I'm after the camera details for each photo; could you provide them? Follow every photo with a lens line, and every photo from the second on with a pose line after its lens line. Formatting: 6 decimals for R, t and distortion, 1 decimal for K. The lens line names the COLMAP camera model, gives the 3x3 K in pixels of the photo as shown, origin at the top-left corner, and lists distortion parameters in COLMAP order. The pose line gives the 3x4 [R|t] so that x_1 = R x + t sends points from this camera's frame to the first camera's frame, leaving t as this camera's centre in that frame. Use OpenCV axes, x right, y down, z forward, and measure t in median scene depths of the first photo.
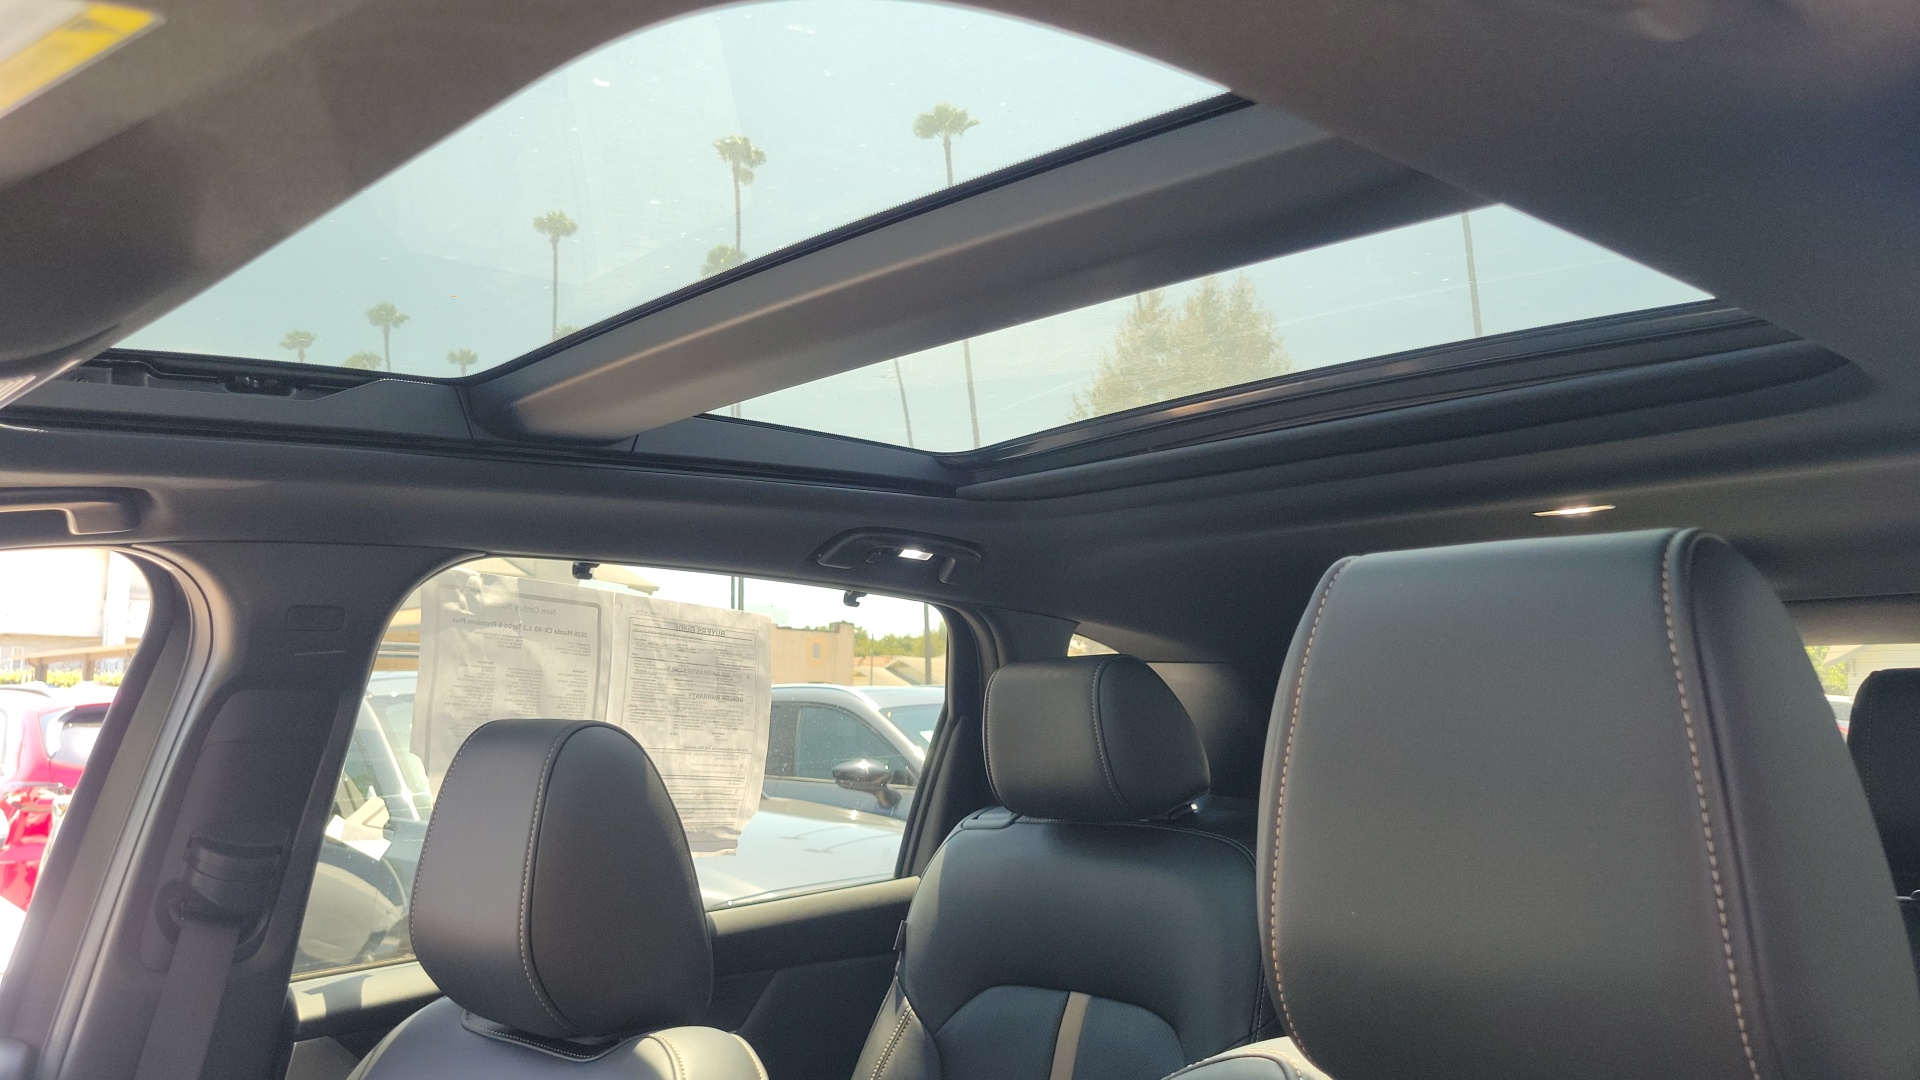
lens RADIAL K [[1439.6, 0, 960.0], [0, 1439.6, 540.0], [0, 0, 1]] dist [0.011126, -0.004559]
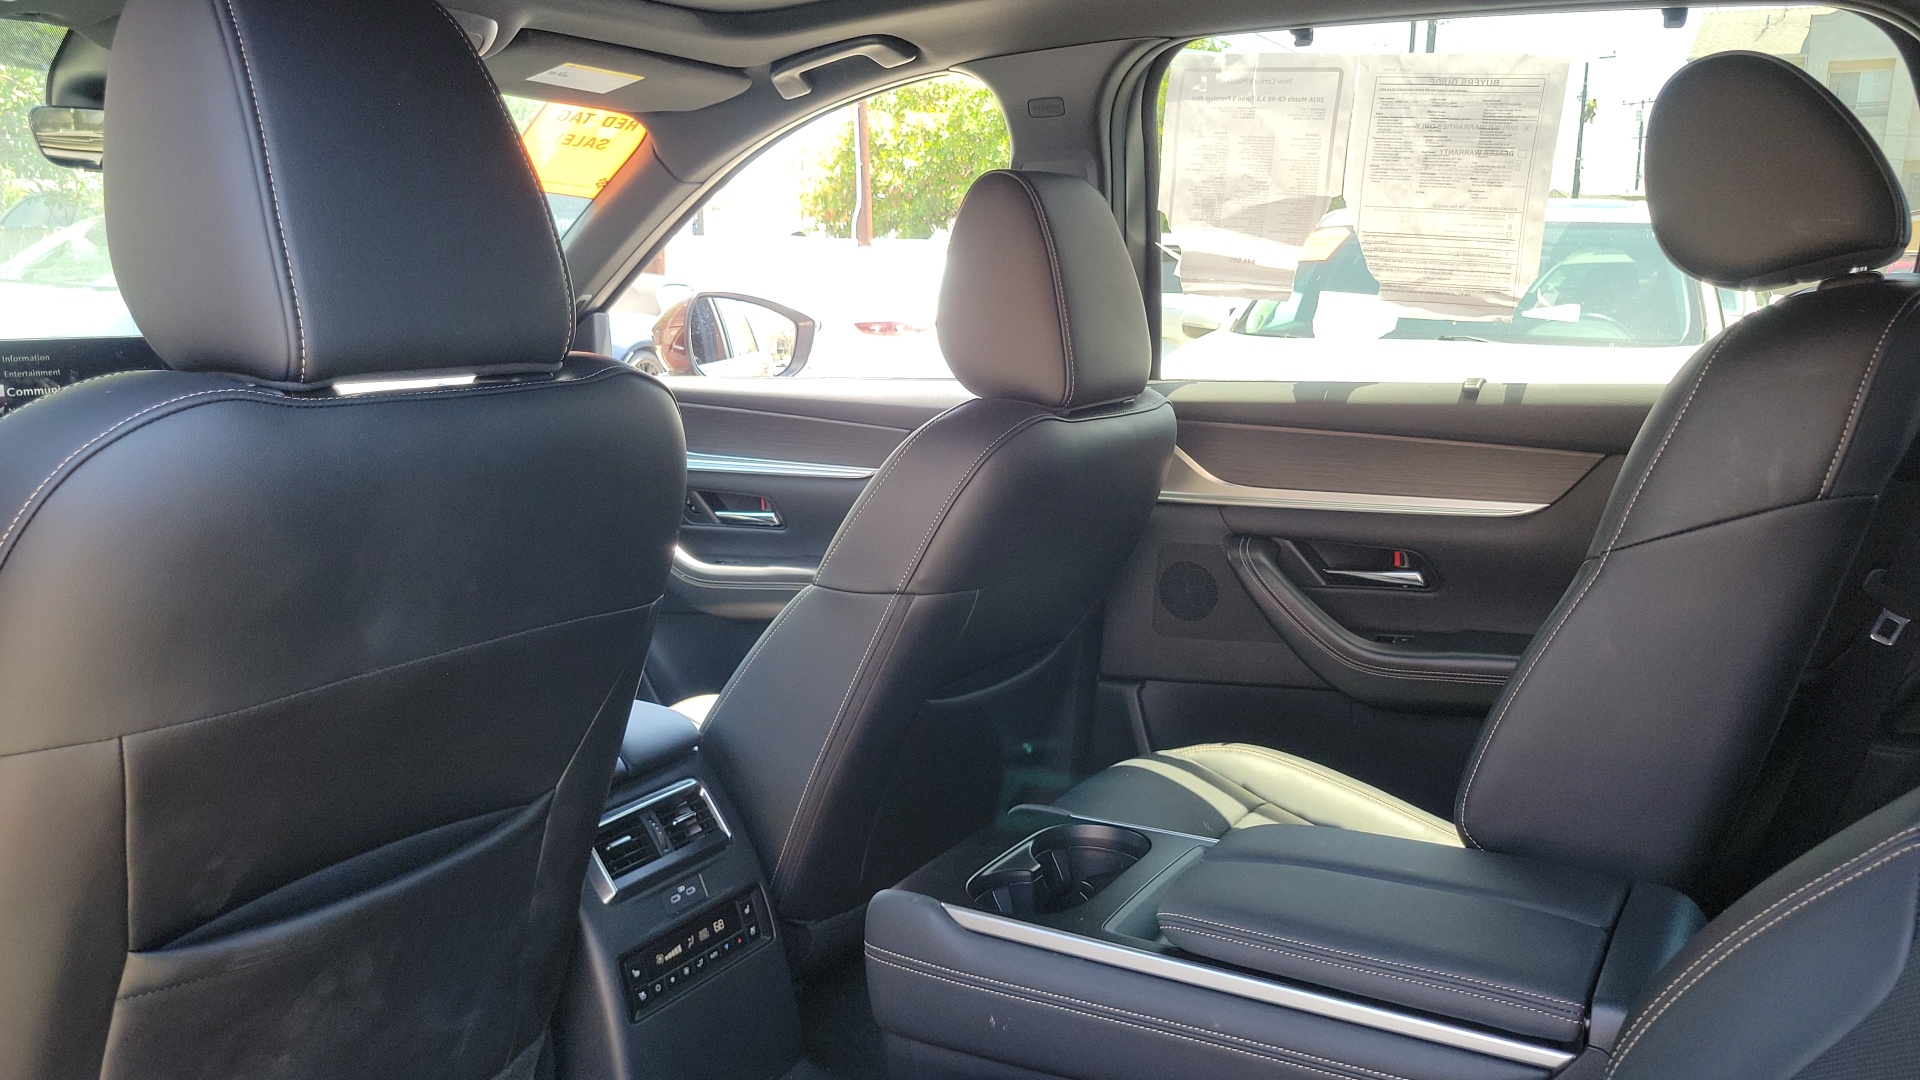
lens RADIAL K [[1439.6, 0, 960.0], [0, 1439.6, 540.0], [0, 0, 1]] dist [0.011126, -0.004559]
pose [[0.231994, 0.193610, -0.953254, 0.734997], [0.118869, 0.967003, 0.225332, 0.105003], [0.965427, -0.165588, 0.201325, 0.452363]]
